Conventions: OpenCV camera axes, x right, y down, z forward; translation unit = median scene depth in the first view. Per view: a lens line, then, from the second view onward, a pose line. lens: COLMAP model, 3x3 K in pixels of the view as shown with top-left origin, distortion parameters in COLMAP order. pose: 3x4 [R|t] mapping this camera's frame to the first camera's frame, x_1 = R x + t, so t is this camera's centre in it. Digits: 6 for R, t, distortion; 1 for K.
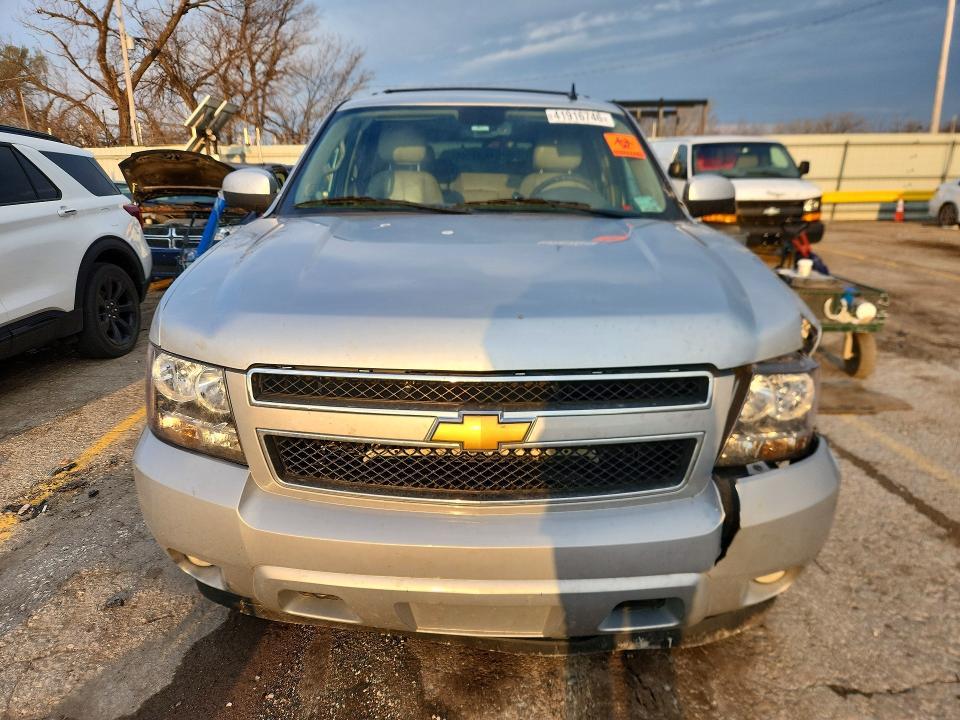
lens RADIAL K [[677.5, 0, 480.0], [0, 677.5, 360.0], [0, 0, 1]] dist [-0.004276, -0.005144]
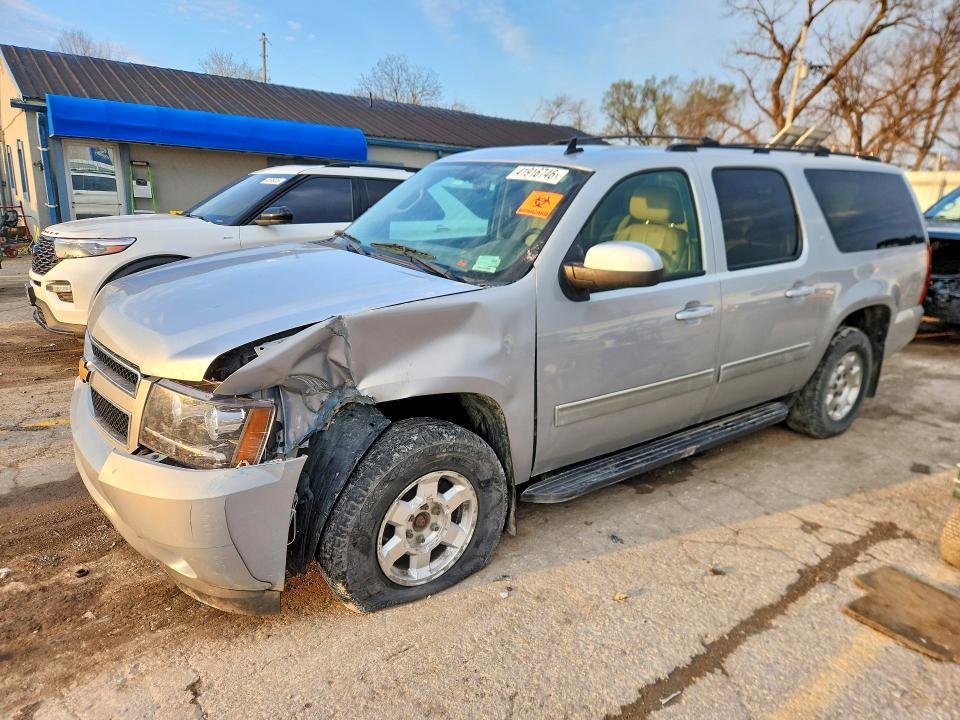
lens RADIAL K [[677.5, 0, 480.0], [0, 677.5, 360.0], [0, 0, 1]] dist [-0.004276, -0.005144]
pose [[0.576187, 0.219606, -0.787262, 0.104952], [-0.241385, 0.965983, 0.092793, -0.018030], [0.780859, 0.136567, 0.609597, 0.039145]]
